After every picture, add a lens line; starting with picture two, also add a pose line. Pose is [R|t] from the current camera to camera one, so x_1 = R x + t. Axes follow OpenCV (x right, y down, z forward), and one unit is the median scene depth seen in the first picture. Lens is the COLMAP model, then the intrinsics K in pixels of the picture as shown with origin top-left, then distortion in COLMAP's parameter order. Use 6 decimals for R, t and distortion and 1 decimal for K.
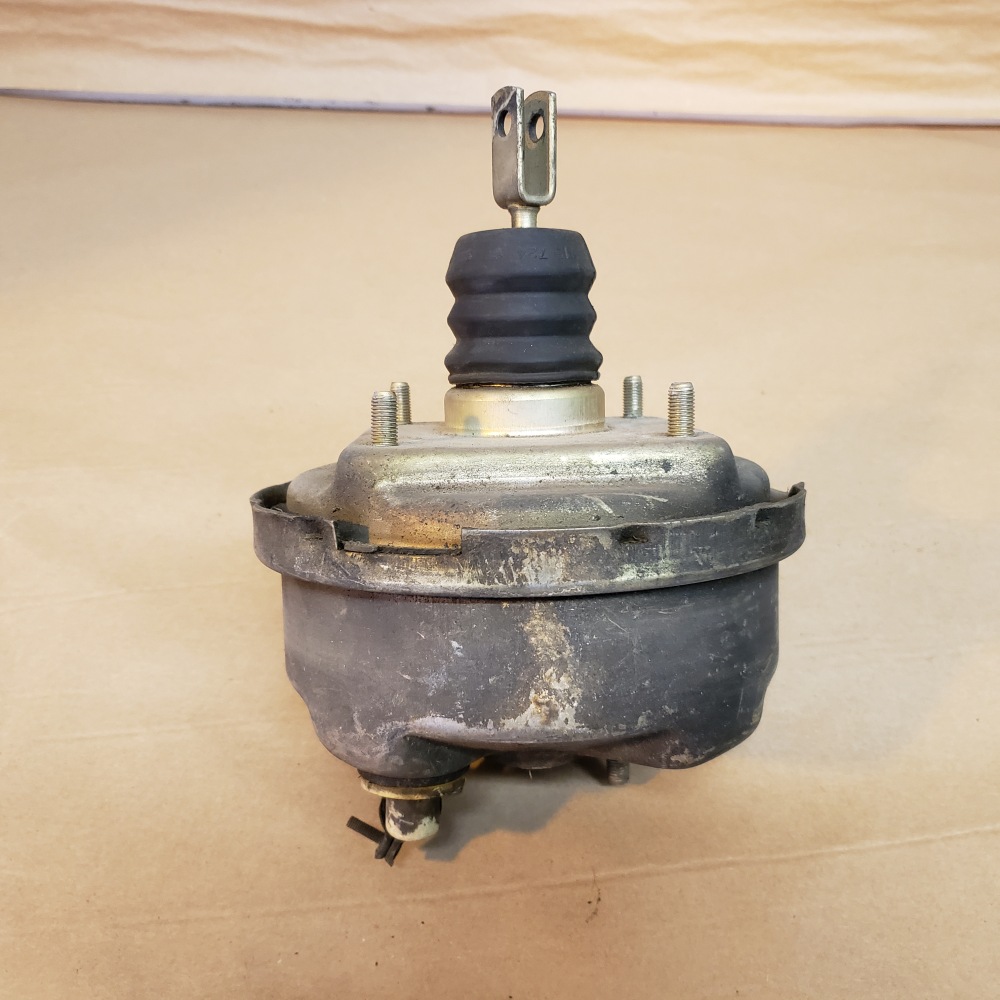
lens RADIAL K [[1068.9, 0, 504.0], [0, 1068.9, 497.2], [0, 0, 1]] dist [-0.017817, 0.000000]
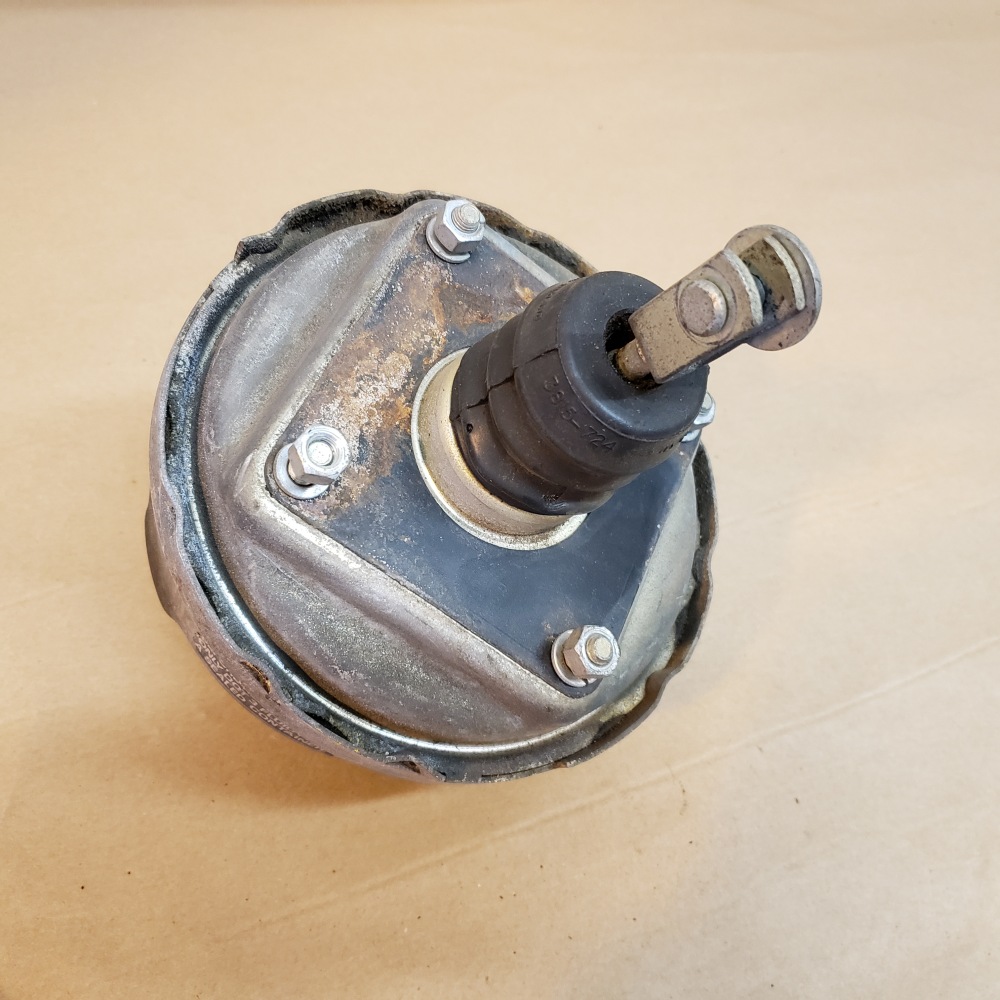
lens RADIAL K [[1068.9, 0, 495.9], [0, 1068.9, 503.9], [0, 0, 1]] dist [-0.017817, 0.000000]
pose [[0.953384, -0.169631, 0.249567, -0.265898], [0.139385, 0.981080, 0.134366, -0.055984], [-0.267638, -0.093317, 0.958990, 0.068217]]
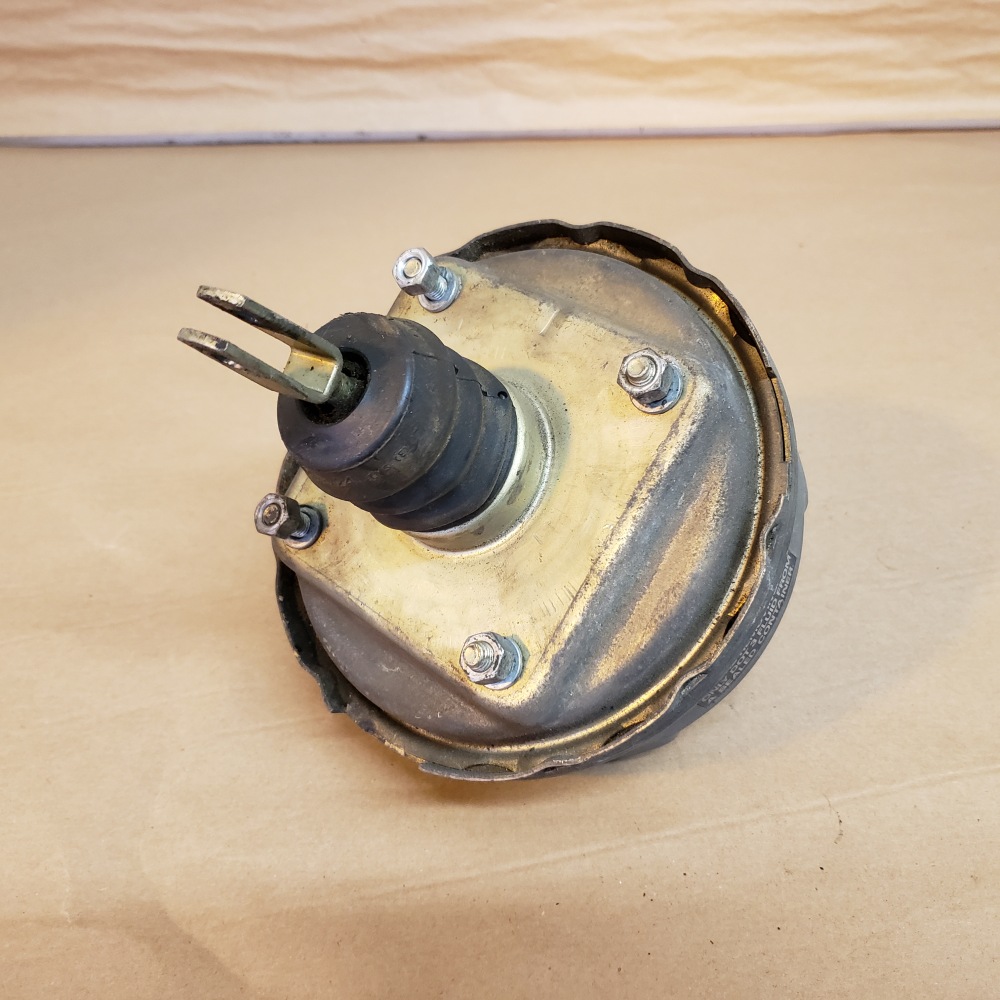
lens RADIAL K [[1068.9, 0, 494.2], [0, 1068.9, 495.8], [0, 0, 1]] dist [-0.017817, 0.000000]
pose [[0.993954, -0.072214, 0.082702, -0.265417], [0.076738, 0.995648, -0.052885, 0.088164], [-0.078523, 0.058911, 0.995170, 0.004542]]
